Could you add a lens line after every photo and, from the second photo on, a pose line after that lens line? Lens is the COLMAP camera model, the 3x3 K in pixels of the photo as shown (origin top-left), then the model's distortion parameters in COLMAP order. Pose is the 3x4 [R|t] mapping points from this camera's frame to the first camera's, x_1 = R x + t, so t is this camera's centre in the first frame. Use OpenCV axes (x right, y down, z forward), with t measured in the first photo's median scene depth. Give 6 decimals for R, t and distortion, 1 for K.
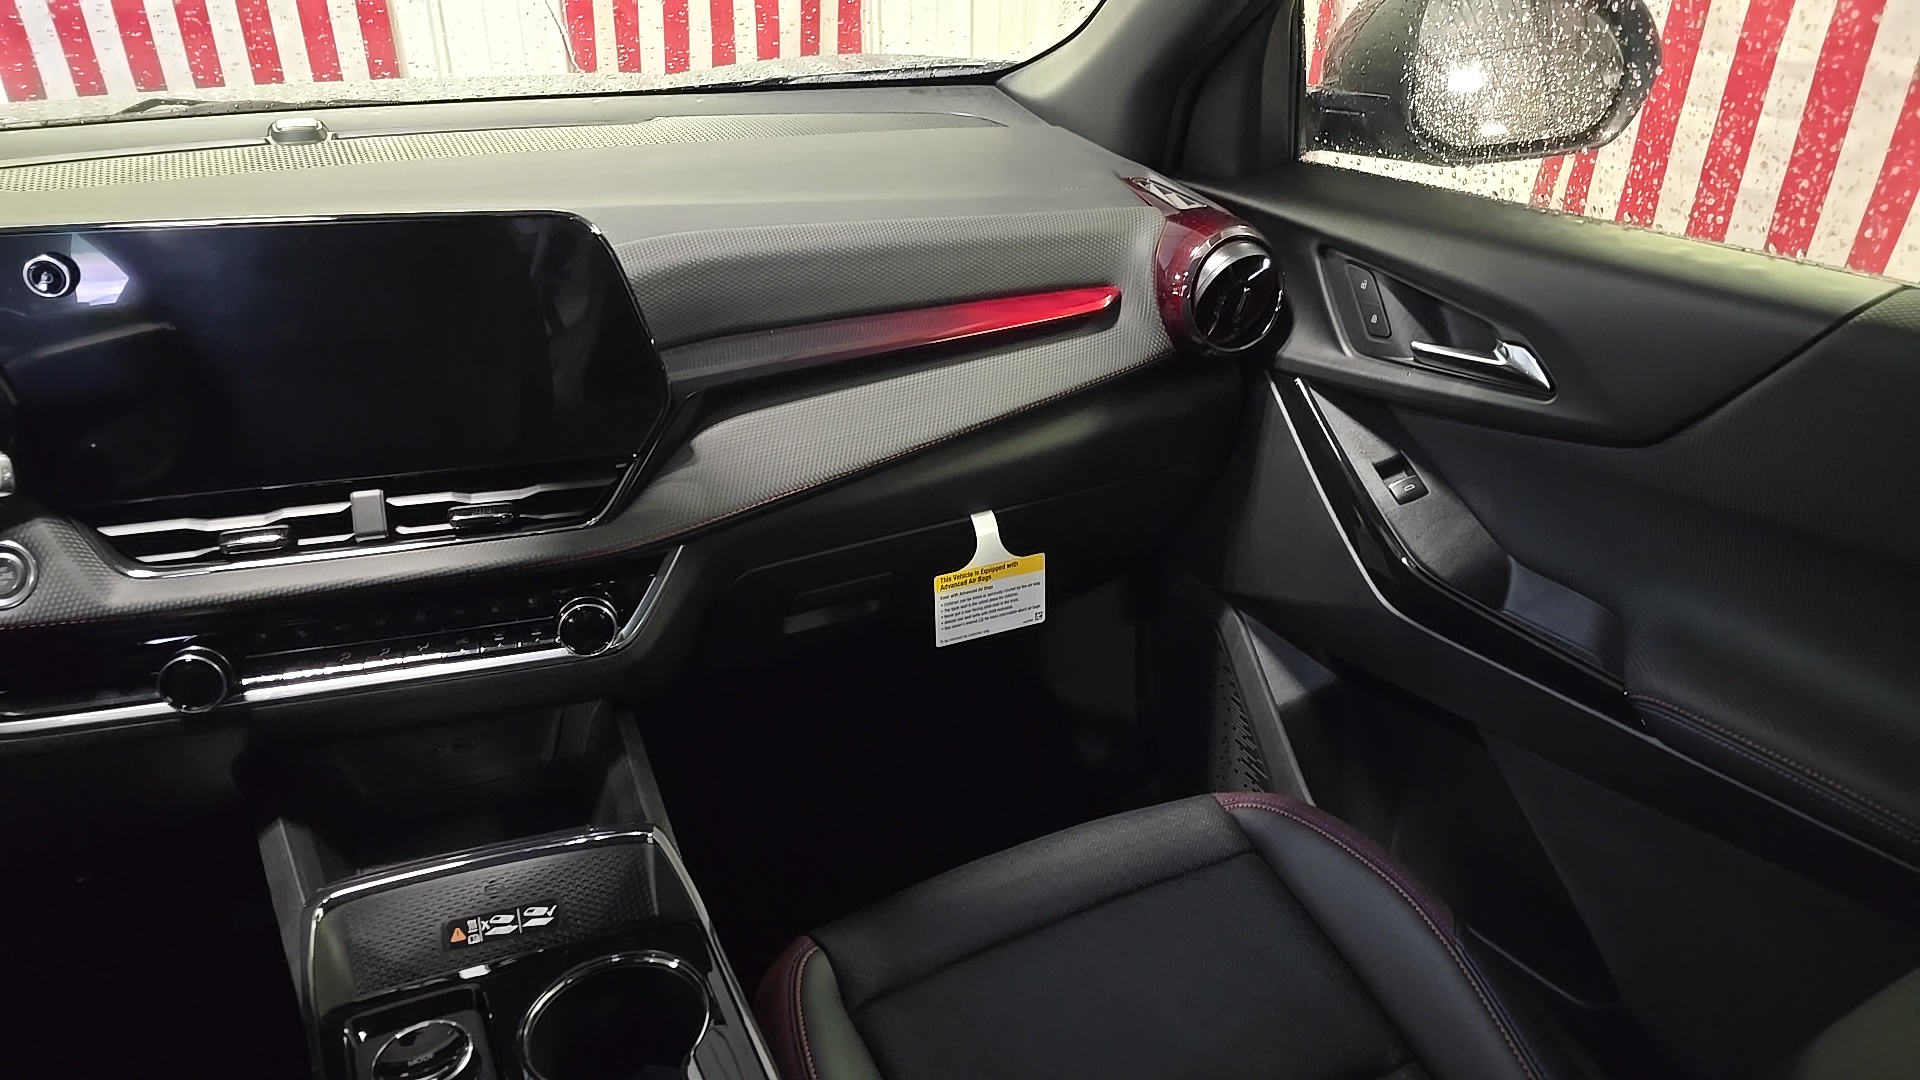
lens RADIAL K [[1227.5, 0, 960.0], [0, 1227.5, 540.0], [0, 0, 1]] dist [0.052297, -0.063520]
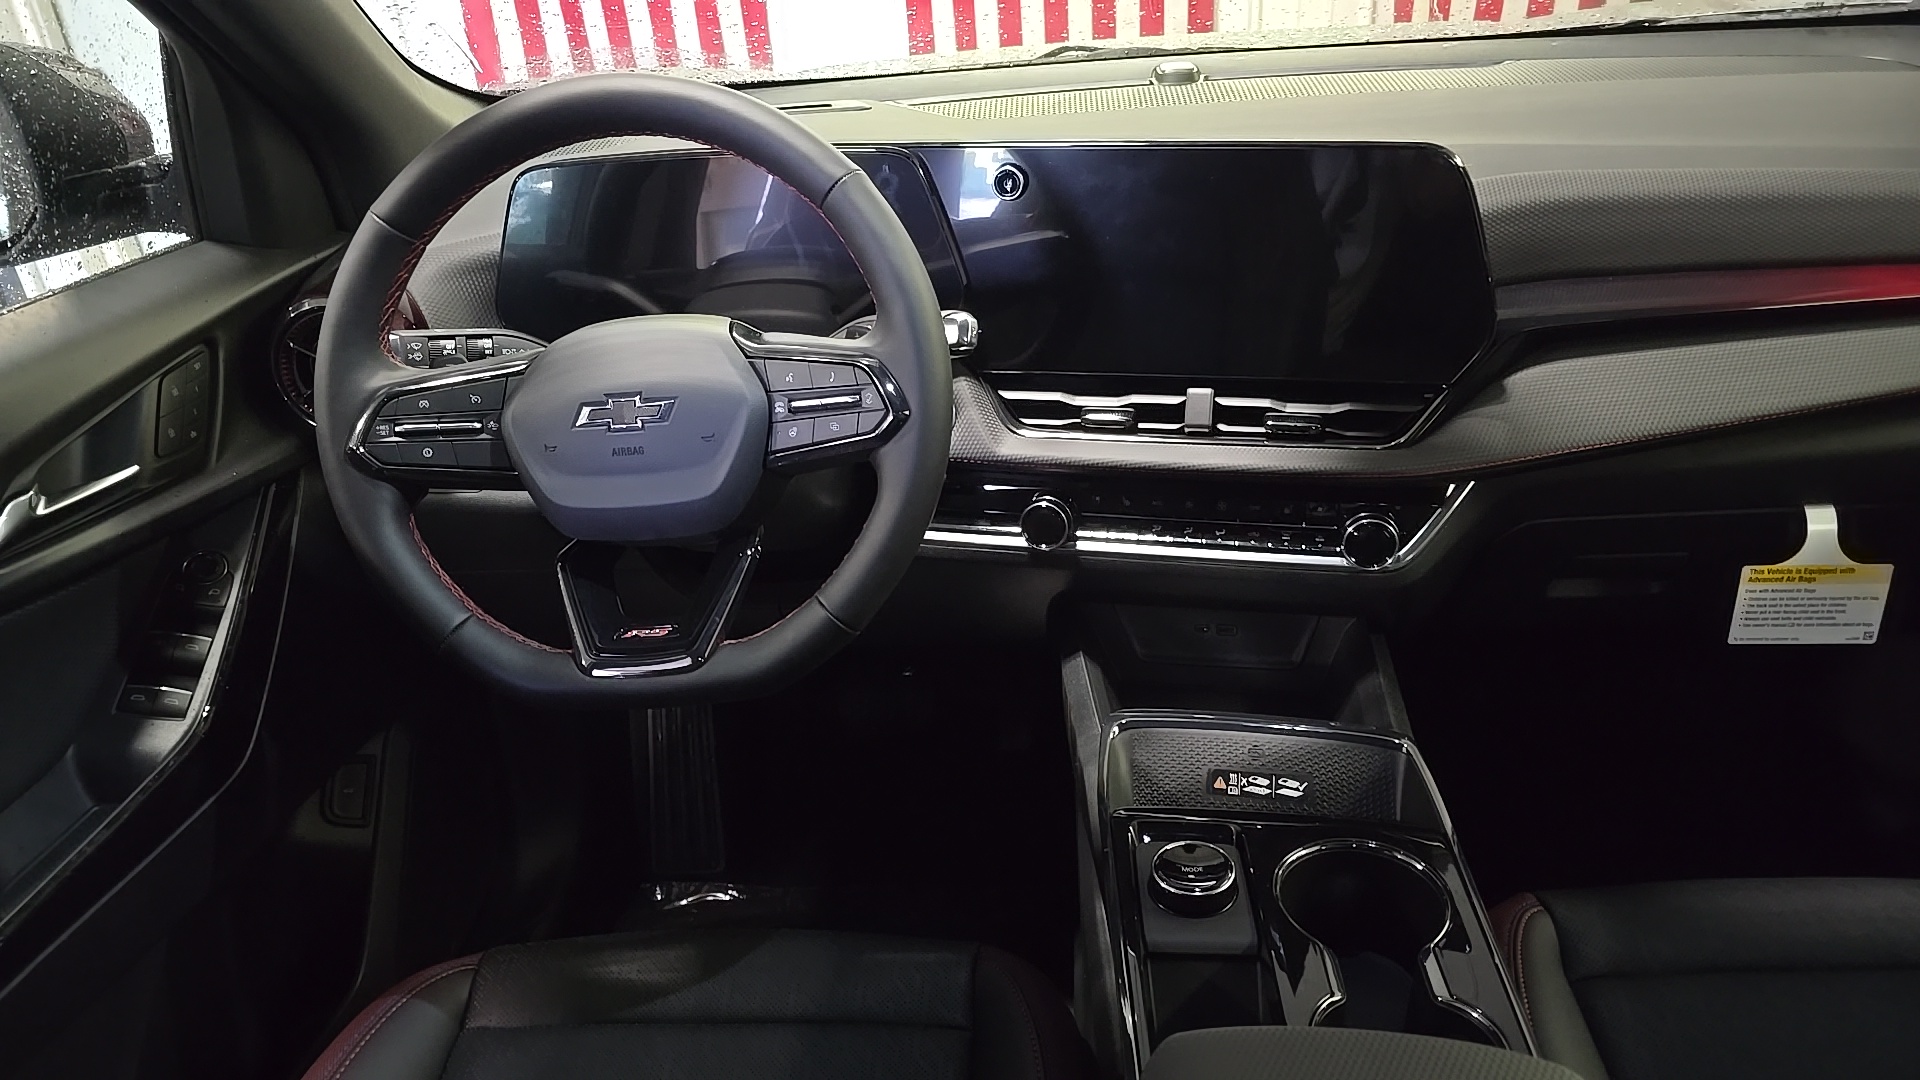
lens RADIAL K [[1252.5, 0, 960.0], [0, 1252.5, 540.0], [0, 0, 1]] dist [0.033021, -0.031074]
pose [[0.855575, 0.180278, -0.485274, -0.080278], [-0.168653, 0.983330, 0.067956, 0.054654], [0.489436, 0.023701, 0.871717, -0.109180]]
